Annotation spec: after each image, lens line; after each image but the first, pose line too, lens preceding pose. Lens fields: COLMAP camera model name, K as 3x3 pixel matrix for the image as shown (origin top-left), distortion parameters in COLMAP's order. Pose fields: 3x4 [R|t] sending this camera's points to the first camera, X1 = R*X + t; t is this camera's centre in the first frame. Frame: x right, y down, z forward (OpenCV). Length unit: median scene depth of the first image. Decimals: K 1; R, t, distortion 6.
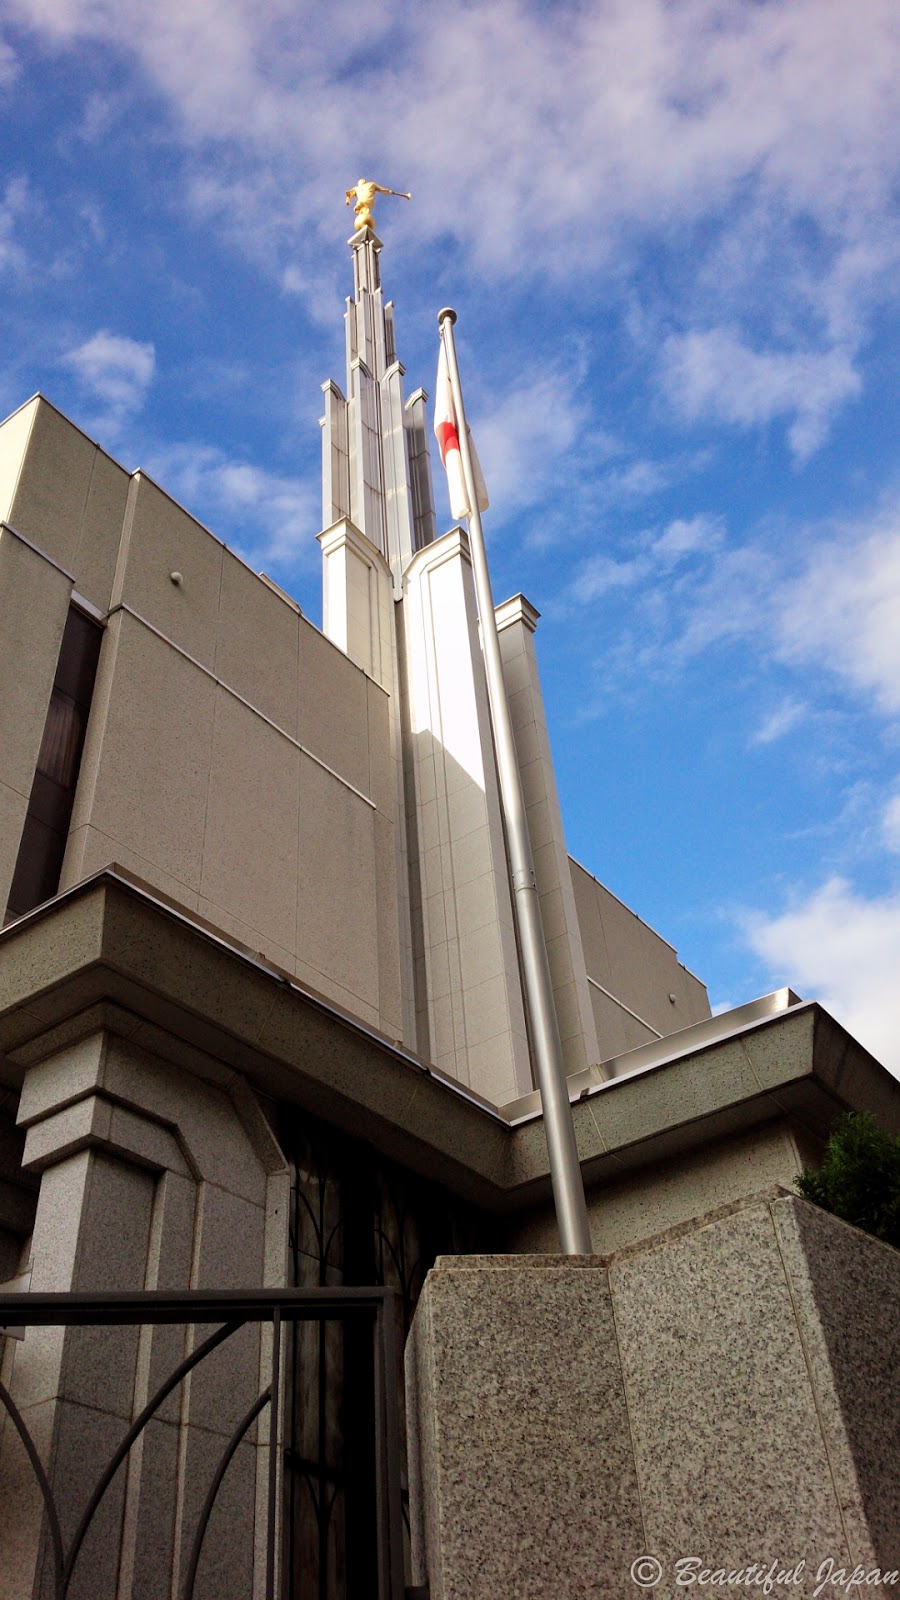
lens RADIAL K [[1280.7, 0, 480.3], [0, 1280.7, 803.1], [0, 0, 1]] dist [0.242954, -0.451497]
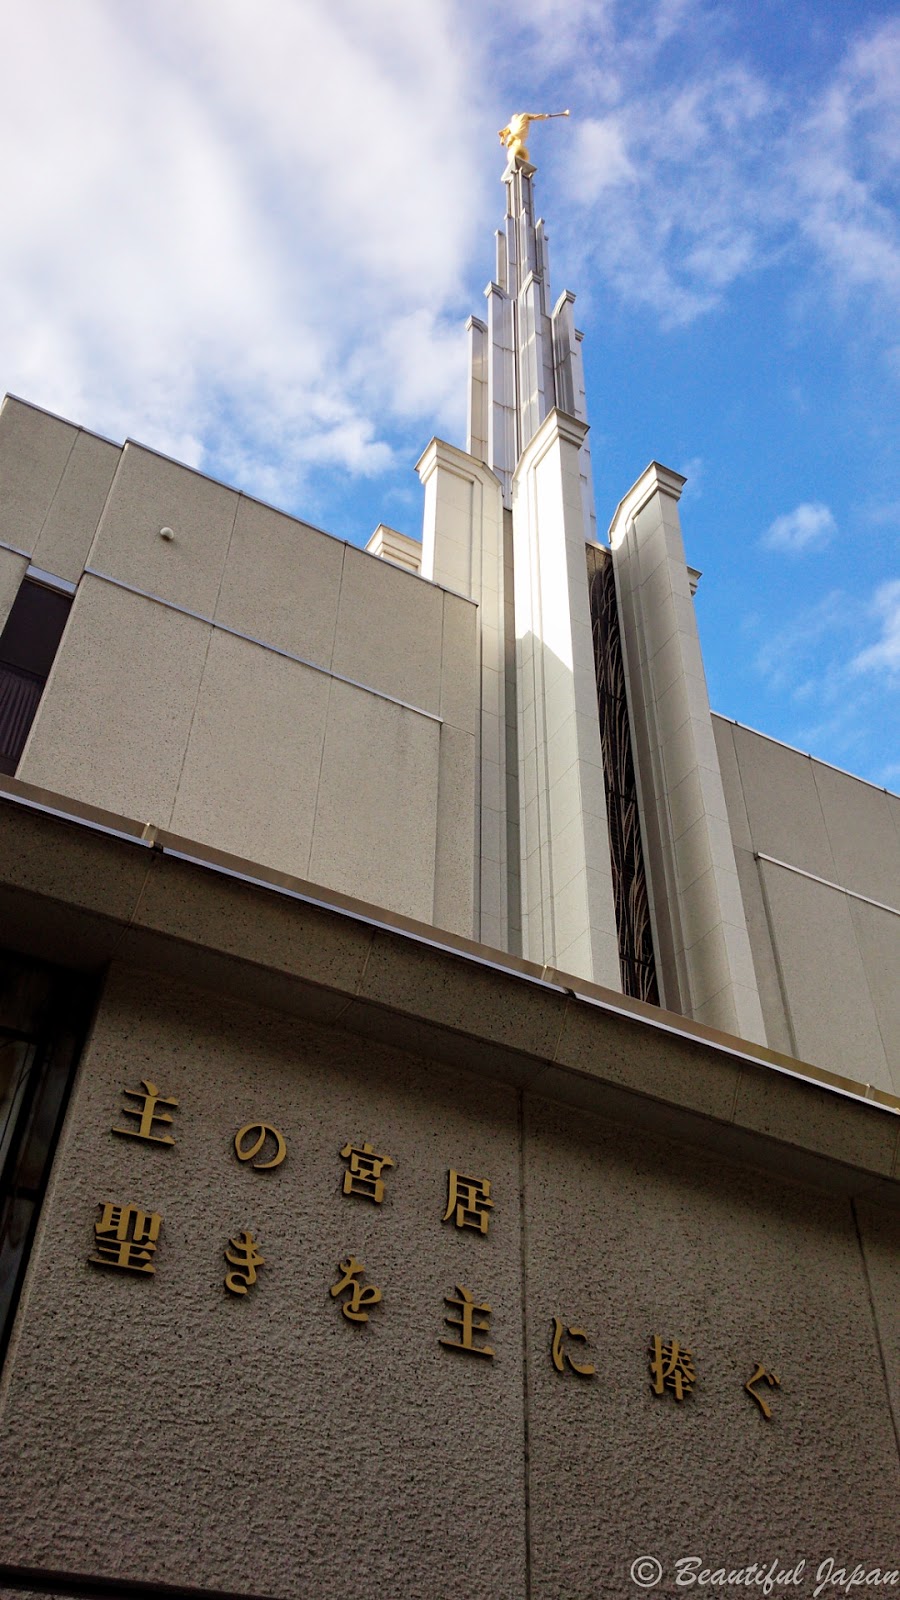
lens RADIAL K [[1280.7, 0, 480.3], [0, 1280.7, 803.1], [0, 0, 1]] dist [0.242954, -0.451497]
pose [[0.911388, -0.219118, -0.348368, 0.216600], [0.220966, 0.974655, -0.034961, 0.085579], [0.347199, -0.045114, 0.936706, 0.127661]]
